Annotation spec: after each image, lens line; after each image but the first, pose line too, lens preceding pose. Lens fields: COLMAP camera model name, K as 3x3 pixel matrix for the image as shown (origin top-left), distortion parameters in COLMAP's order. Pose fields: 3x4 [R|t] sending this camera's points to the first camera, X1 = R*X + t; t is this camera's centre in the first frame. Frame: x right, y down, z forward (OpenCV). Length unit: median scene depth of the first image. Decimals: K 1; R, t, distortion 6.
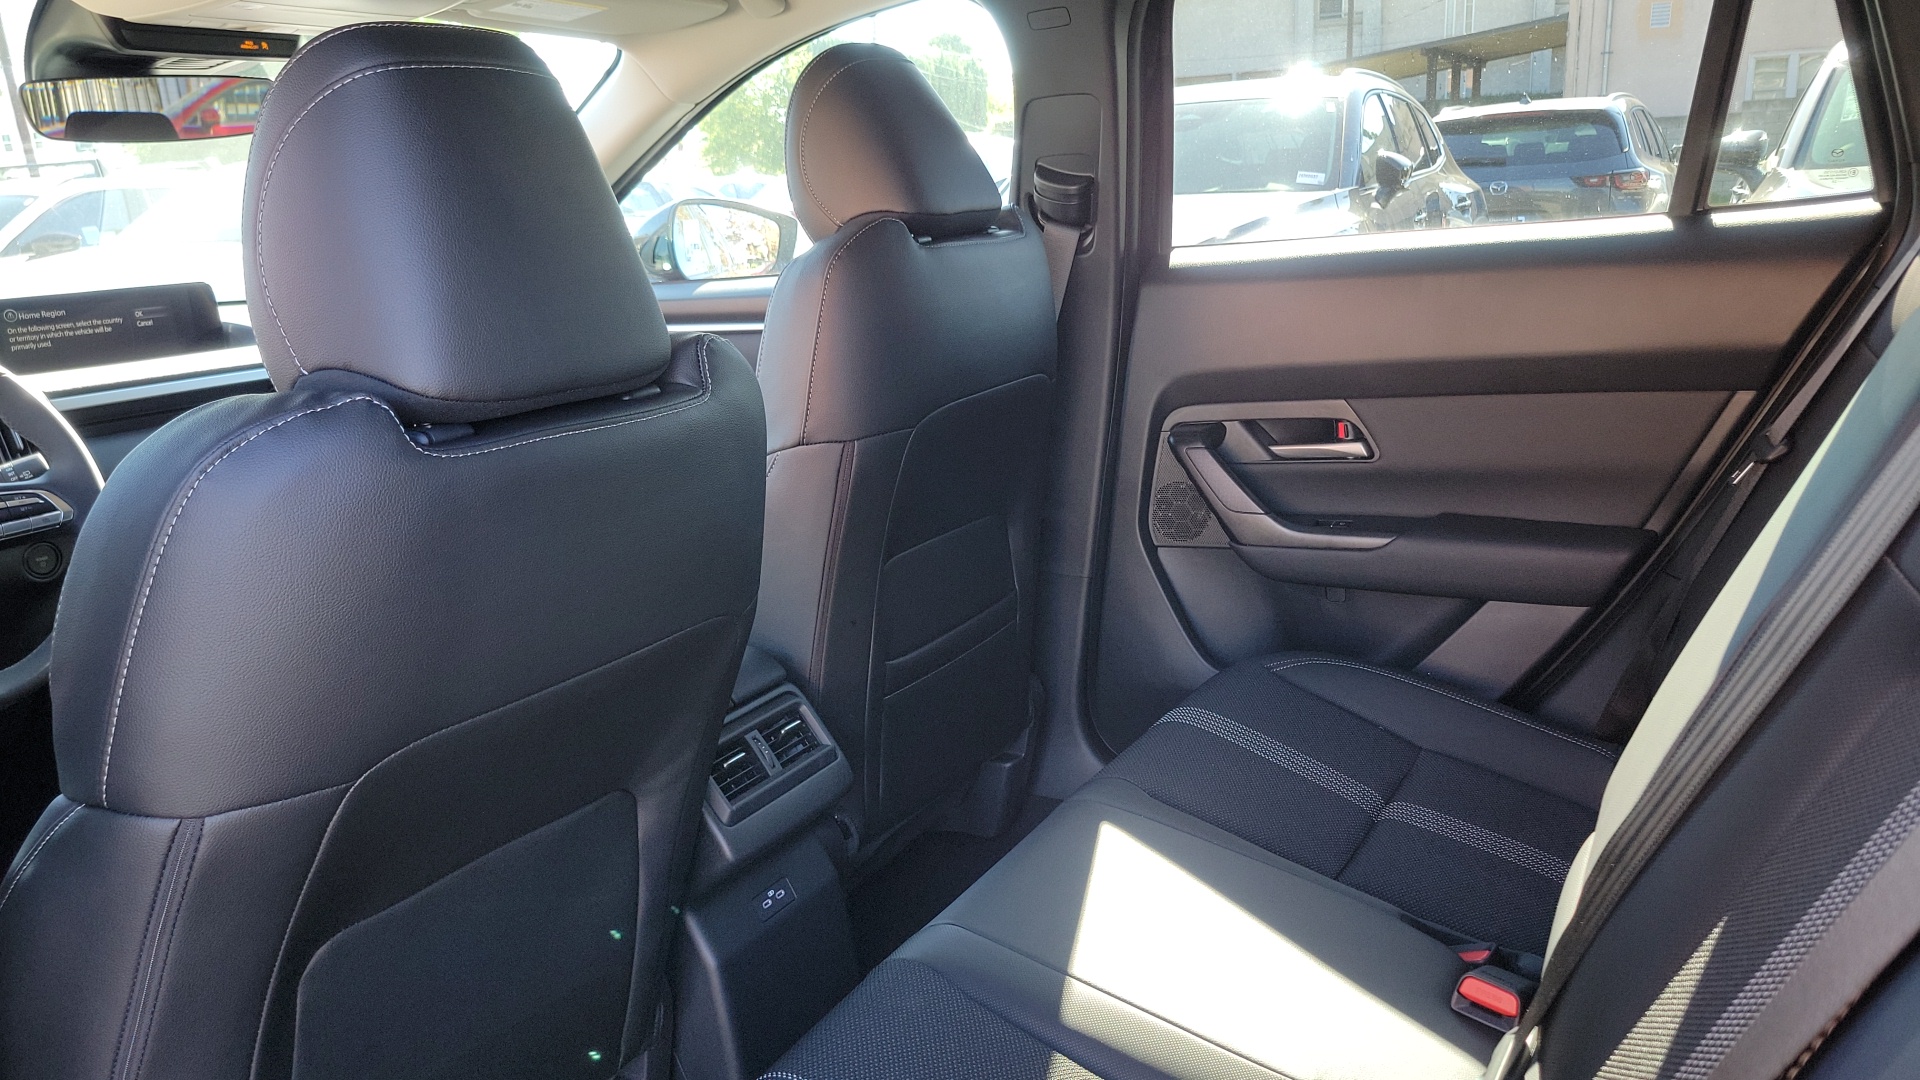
lens RADIAL K [[1517.2, 0, 979.1], [0, 1517.2, 589.2], [0, 0, 1]] dist [0.024821, -0.029021]
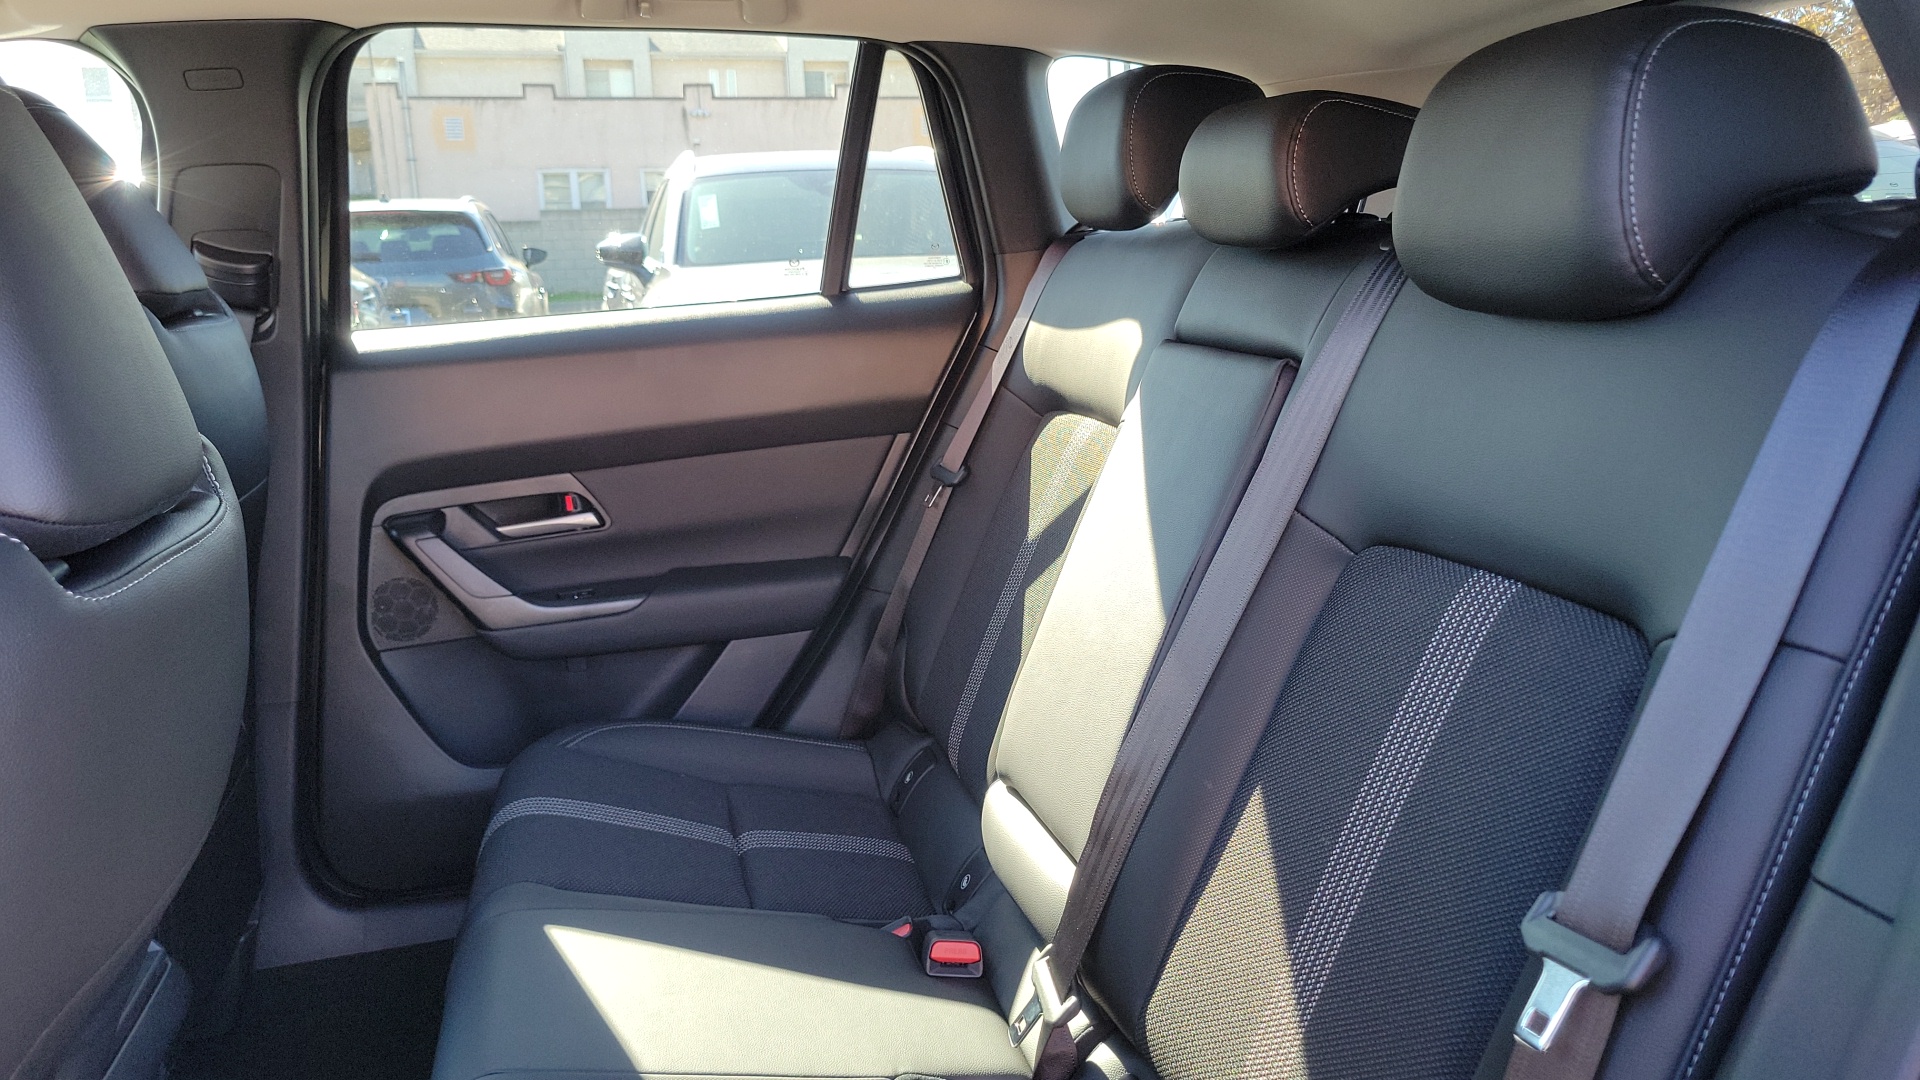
lens RADIAL K [[1517.2, 0, 957.6], [0, 1517.2, 554.9], [0, 0, 1]] dist [0.024821, -0.029021]
pose [[0.680493, -0.125446, 0.721937, -0.320147], [0.188434, 0.982061, -0.006971, -0.013889], [-0.708111, 0.140781, 0.691924, 0.112057]]
